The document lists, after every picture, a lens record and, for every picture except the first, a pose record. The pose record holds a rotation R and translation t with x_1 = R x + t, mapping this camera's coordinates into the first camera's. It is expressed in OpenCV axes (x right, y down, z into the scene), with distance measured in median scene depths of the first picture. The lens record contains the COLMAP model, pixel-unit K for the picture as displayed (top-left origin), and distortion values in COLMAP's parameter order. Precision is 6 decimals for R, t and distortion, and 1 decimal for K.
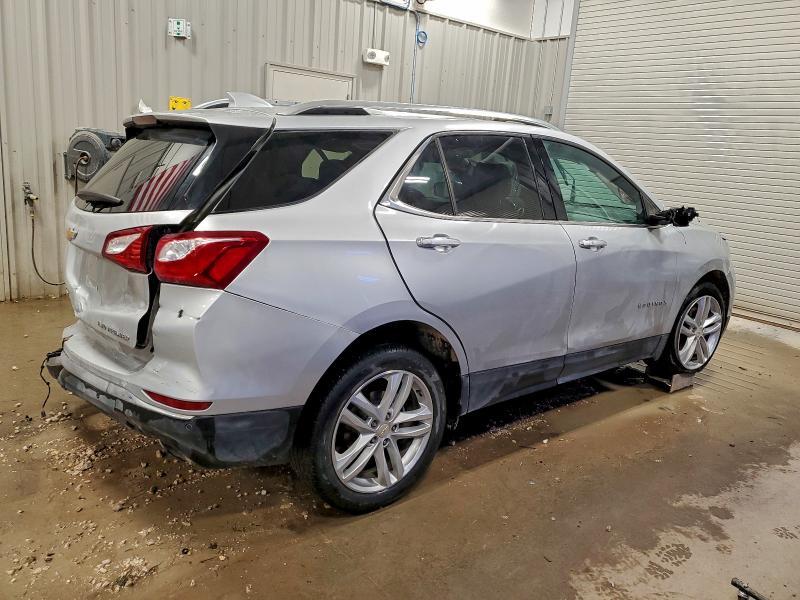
lens RADIAL K [[625.7, 0, 394.3], [0, 625.7, 300.1], [0, 0, 1]] dist [0.017221, 0.002964]
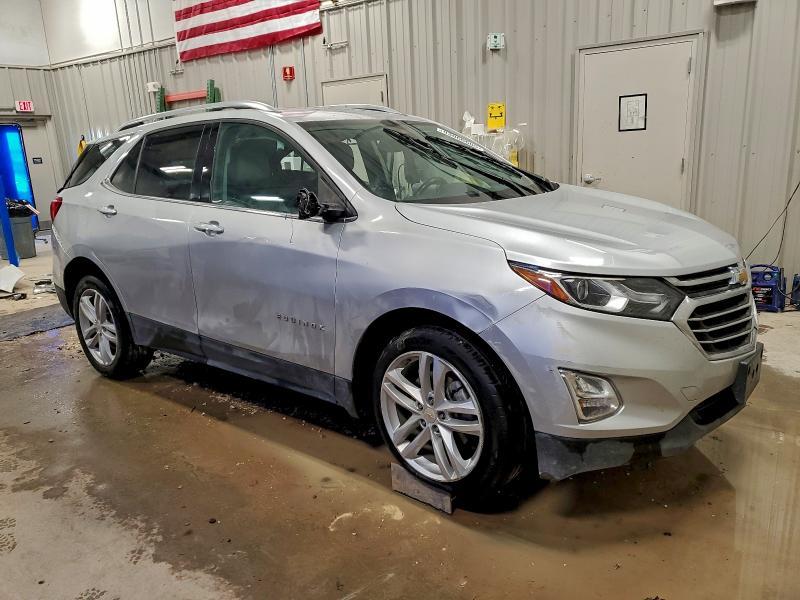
lens RADIAL K [[625.7, 0, 394.3], [0, 625.7, 299.8], [0, 0, 1]] dist [0.017221, 0.002964]
pose [[0.188399, 0.157994, -0.969301, 1.251600], [-0.169966, 0.977327, 0.126266, -0.144108], [0.967273, 0.140960, 0.210981, 1.031054]]
